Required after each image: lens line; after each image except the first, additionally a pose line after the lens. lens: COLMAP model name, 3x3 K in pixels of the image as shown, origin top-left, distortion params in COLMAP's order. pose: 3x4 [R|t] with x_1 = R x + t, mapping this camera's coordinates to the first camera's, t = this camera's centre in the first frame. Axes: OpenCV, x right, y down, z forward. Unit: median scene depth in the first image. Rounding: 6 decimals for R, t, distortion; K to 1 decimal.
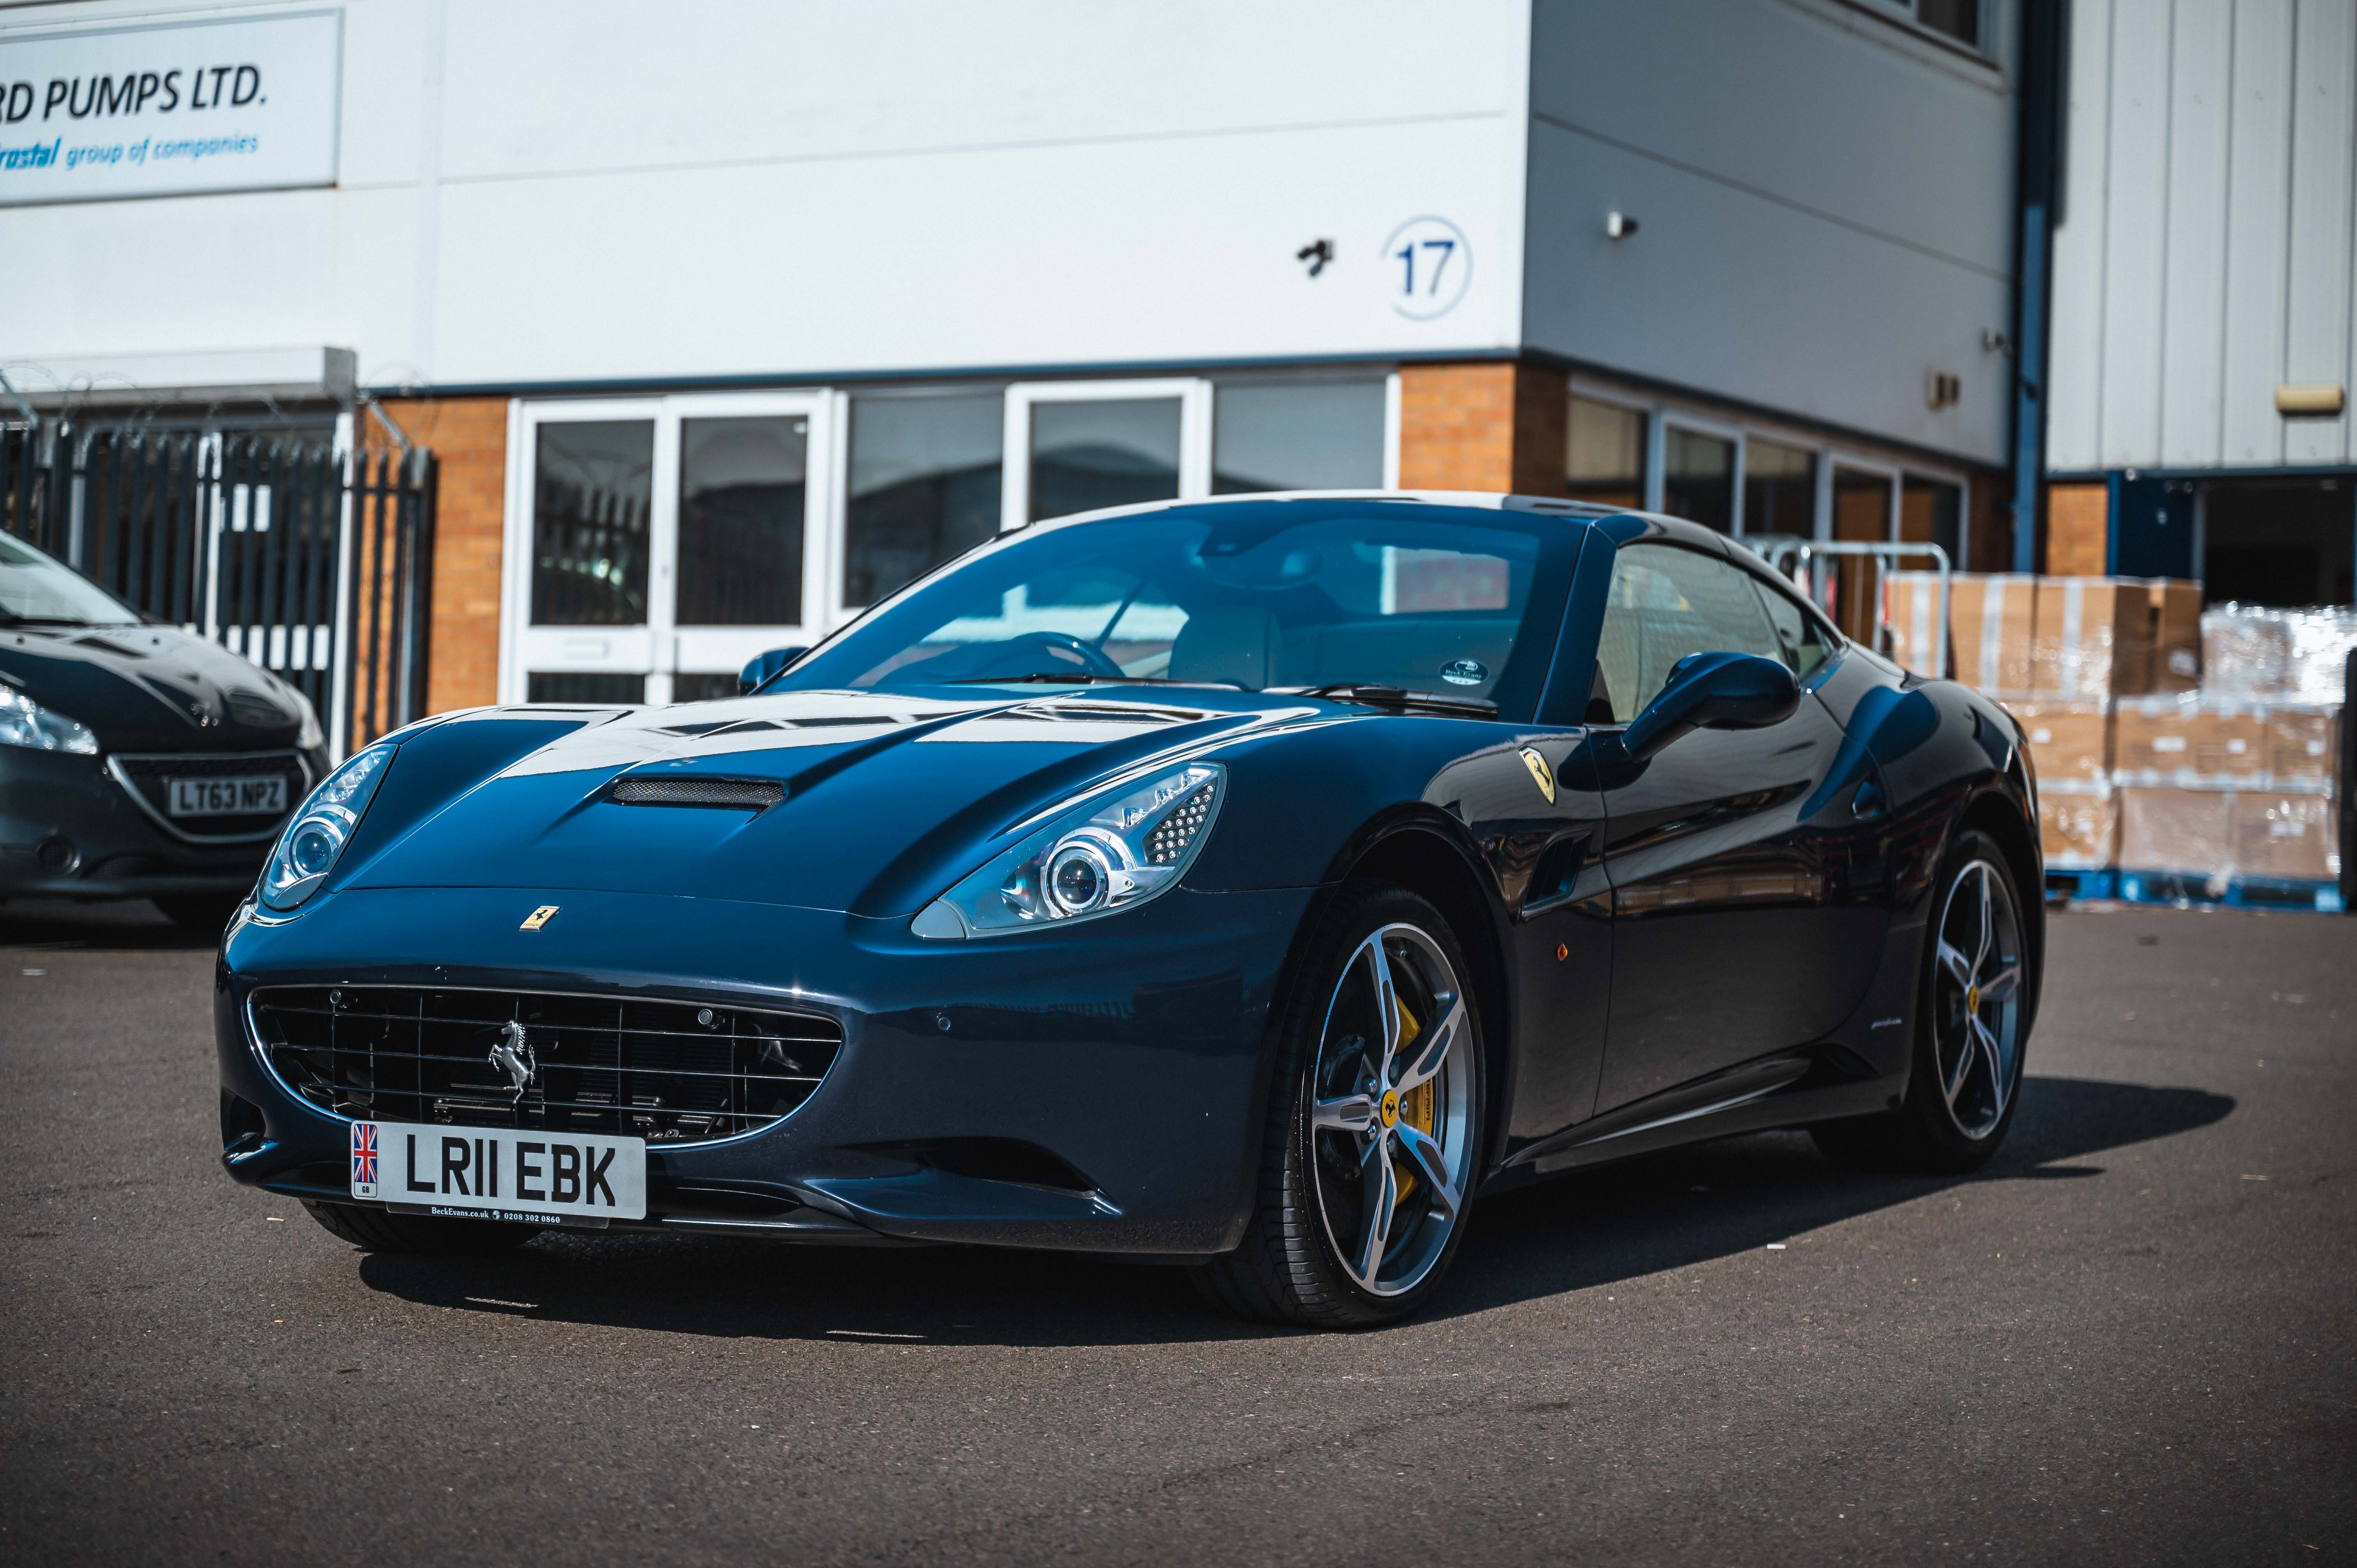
lens RADIAL K [[4590.2, 0, 1168.7], [0, 4590.2, 846.1], [0, 0, 1]] dist [0.066269, -0.378908]
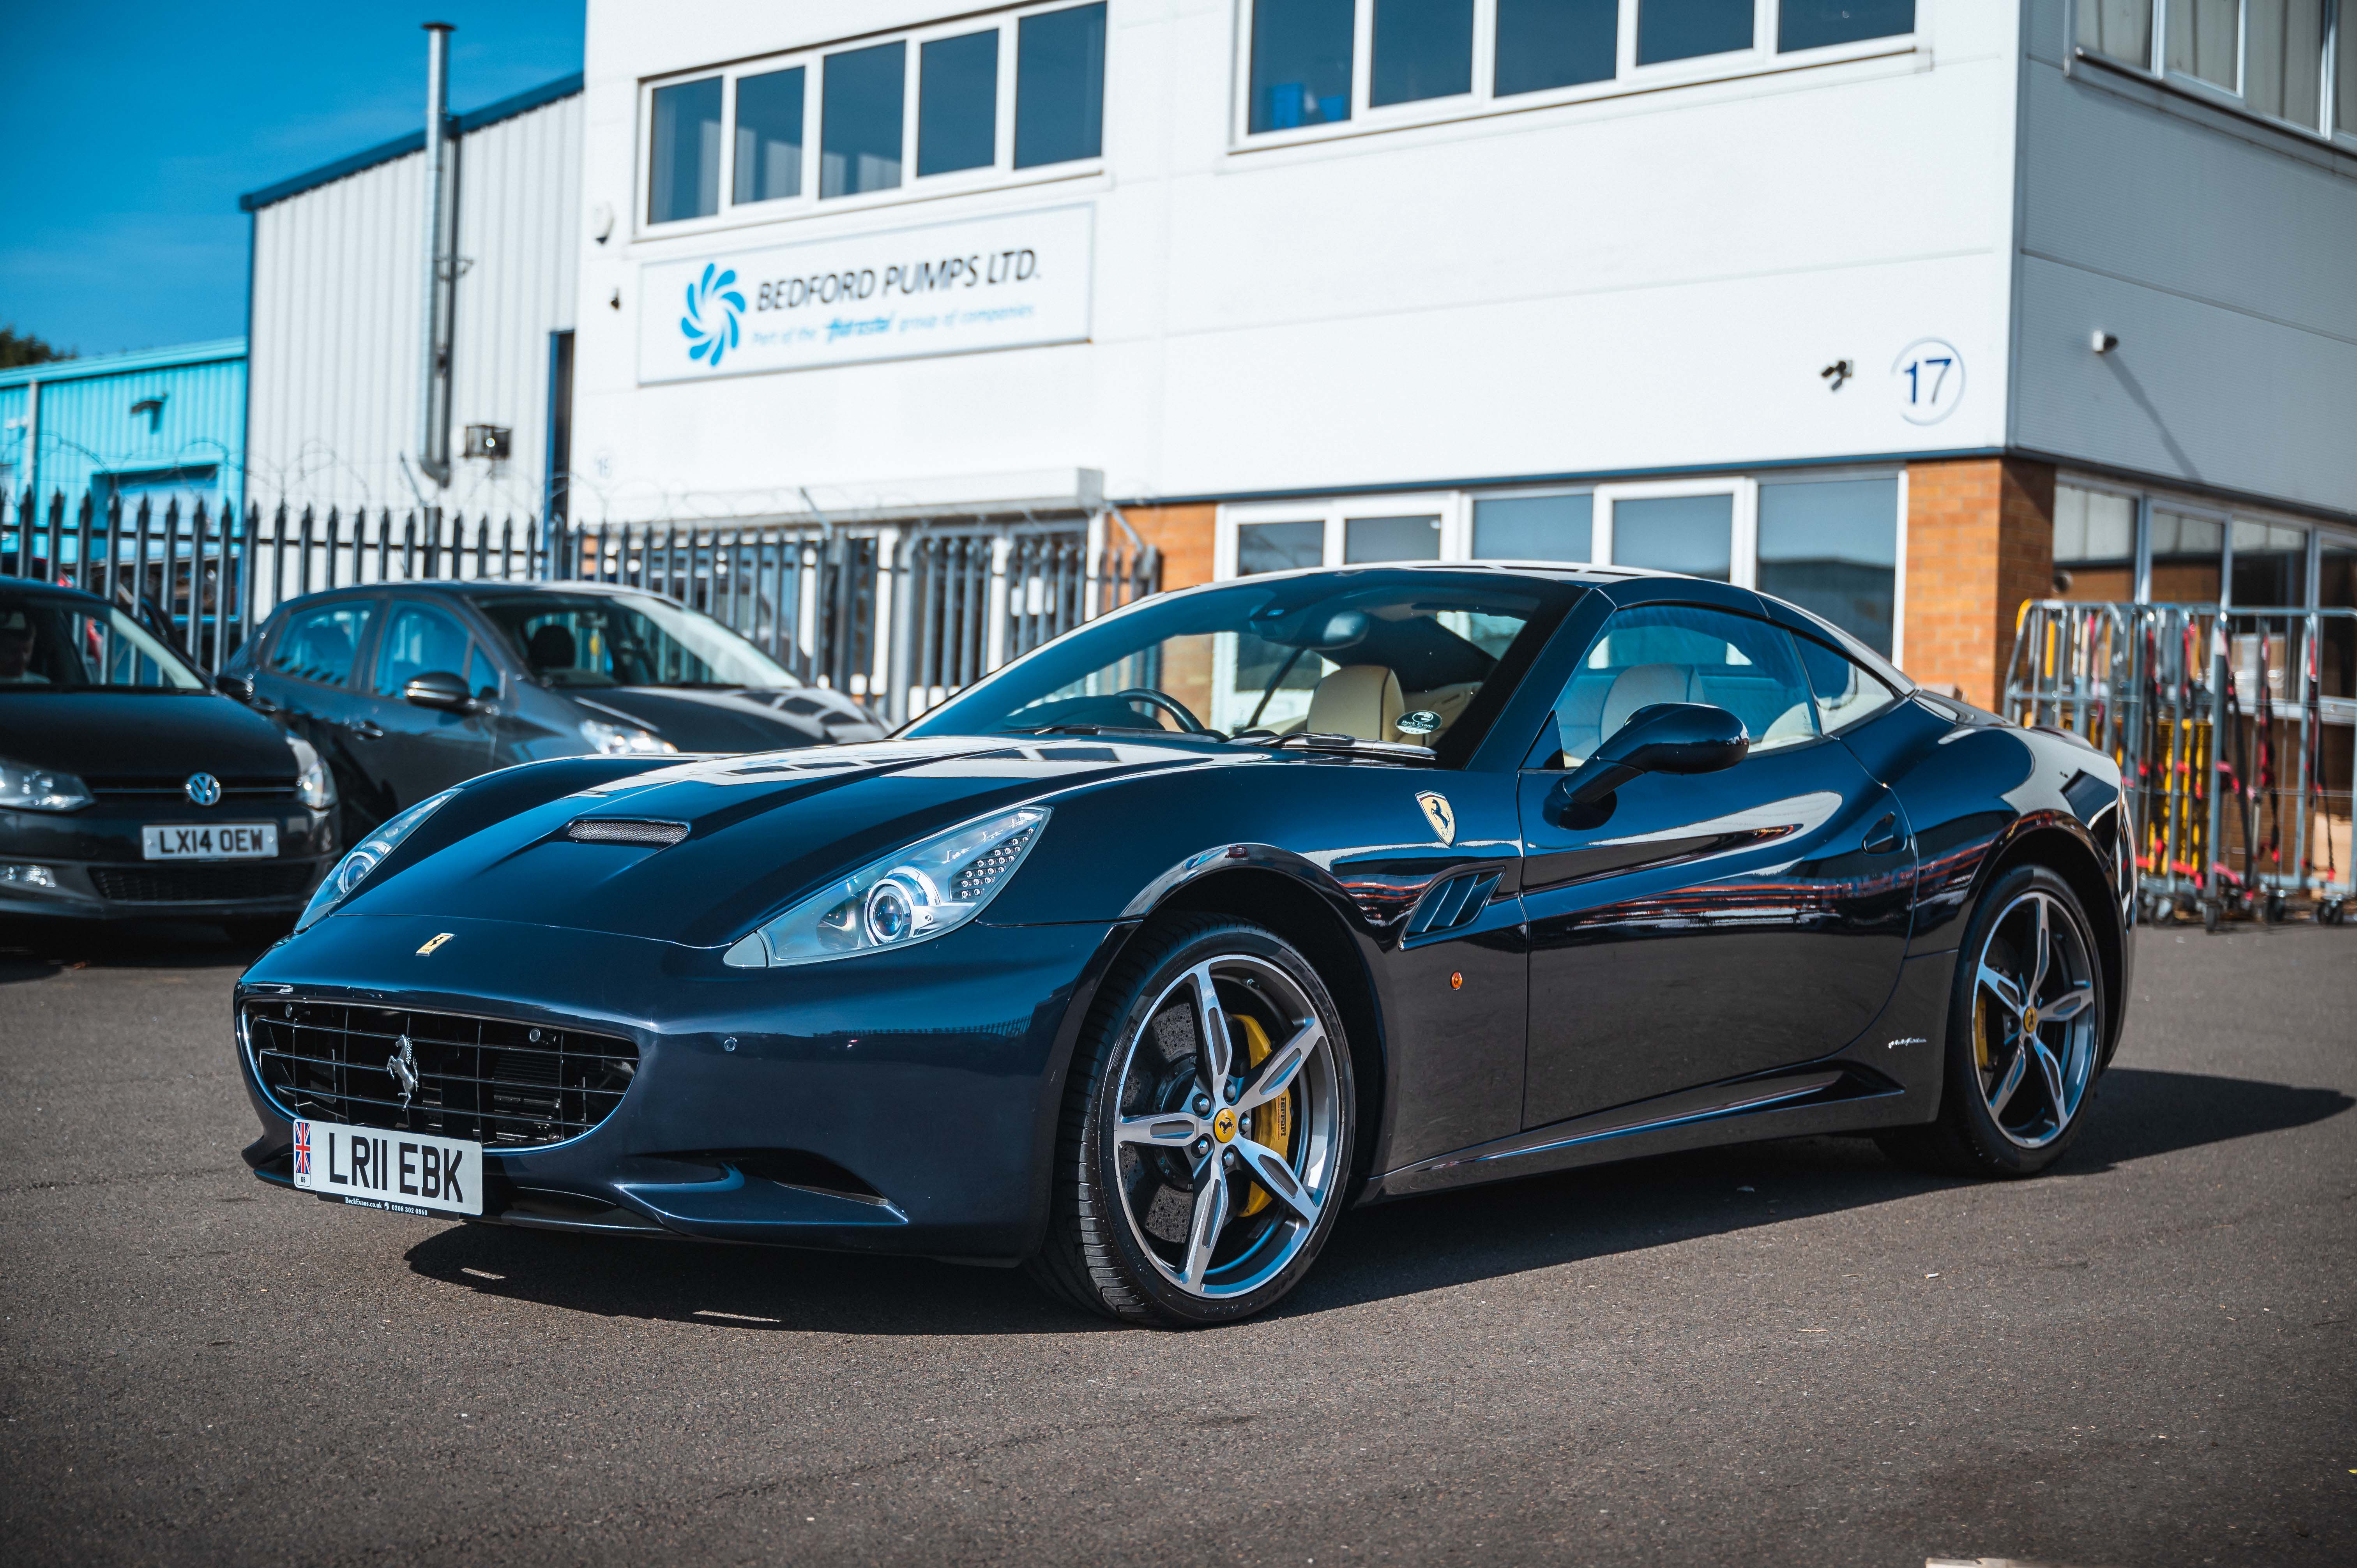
lens RADIAL K [[3583.5, 0, 1178.5], [0, 3583.5, 784.0], [0, 0, 1]] dist [-0.020839, -0.013965]
pose [[0.975049, -0.000844, -0.221987, 0.219486], [-0.003711, 0.999791, -0.020099, -0.006251], [0.221958, 0.020422, 0.974842, 0.165453]]
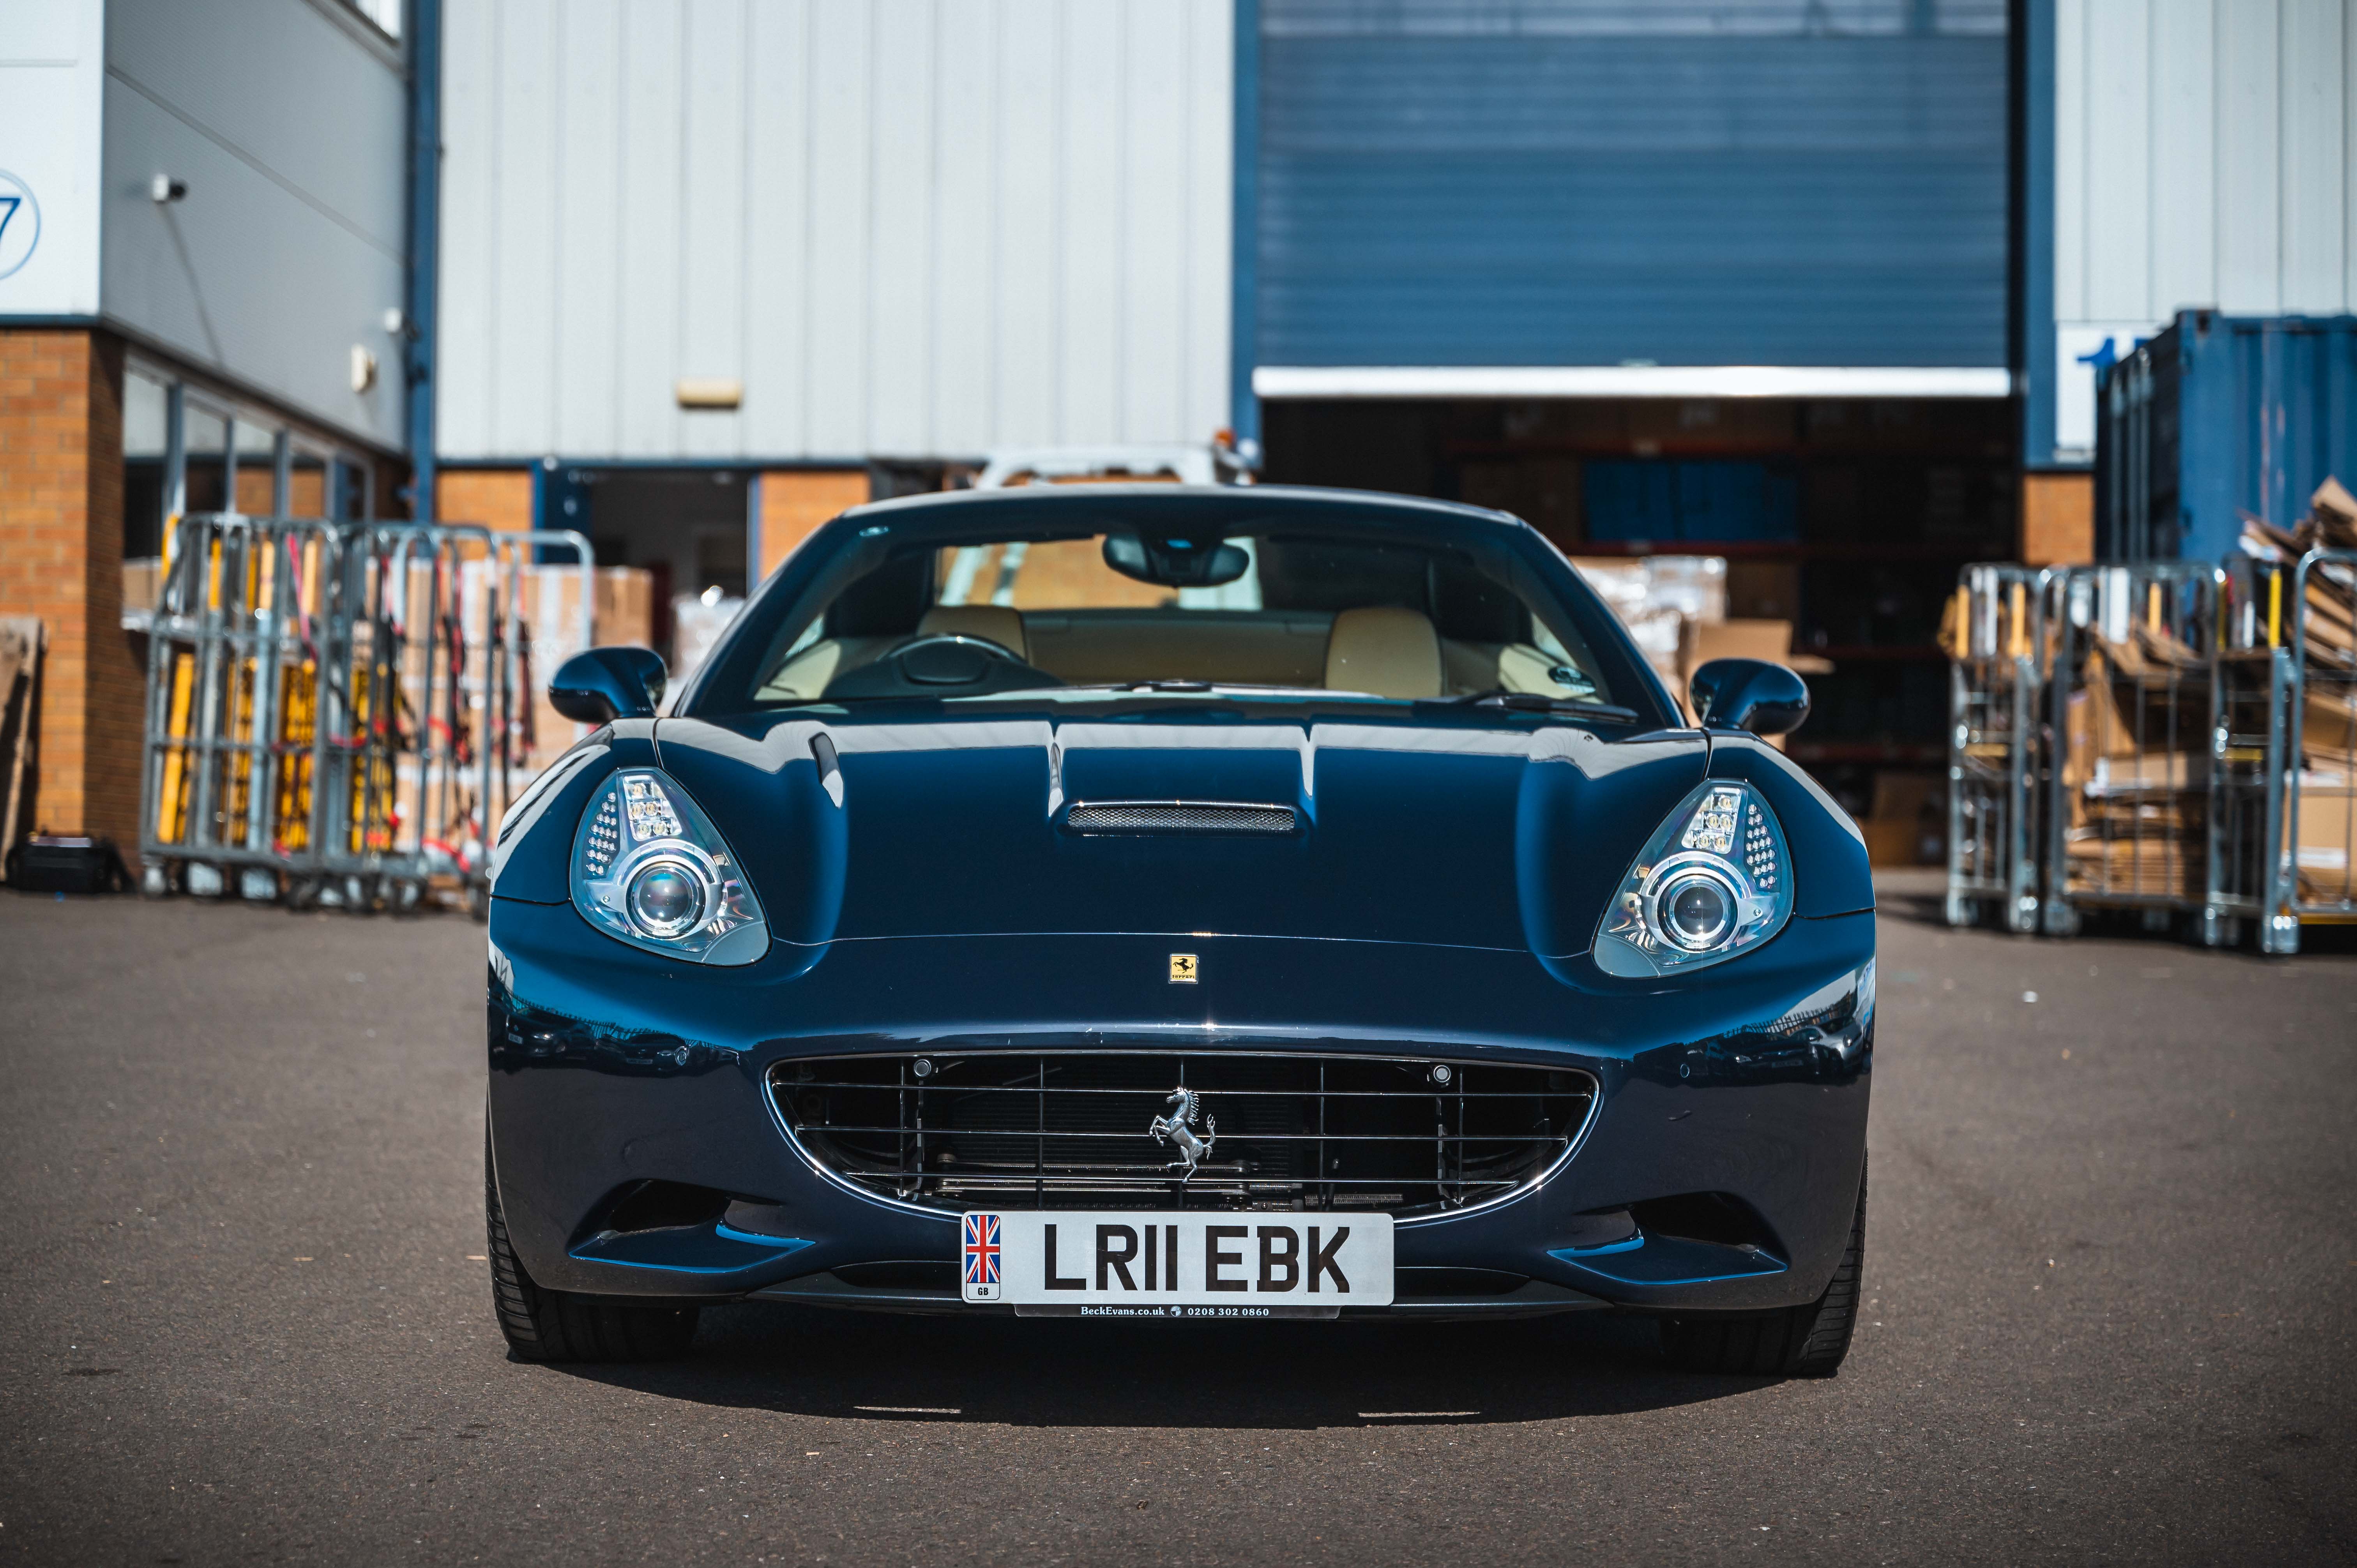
lens RADIAL K [[4590.2, 0, 1168.7], [0, 4590.2, 846.1], [0, 0, 1]] dist [0.066269, -0.378908]
pose [[0.884945, -0.017843, 0.465353, -0.502585], [0.016048, 0.999841, 0.007818, -0.013202], [-0.465419, 0.000549, 0.885090, 0.212385]]
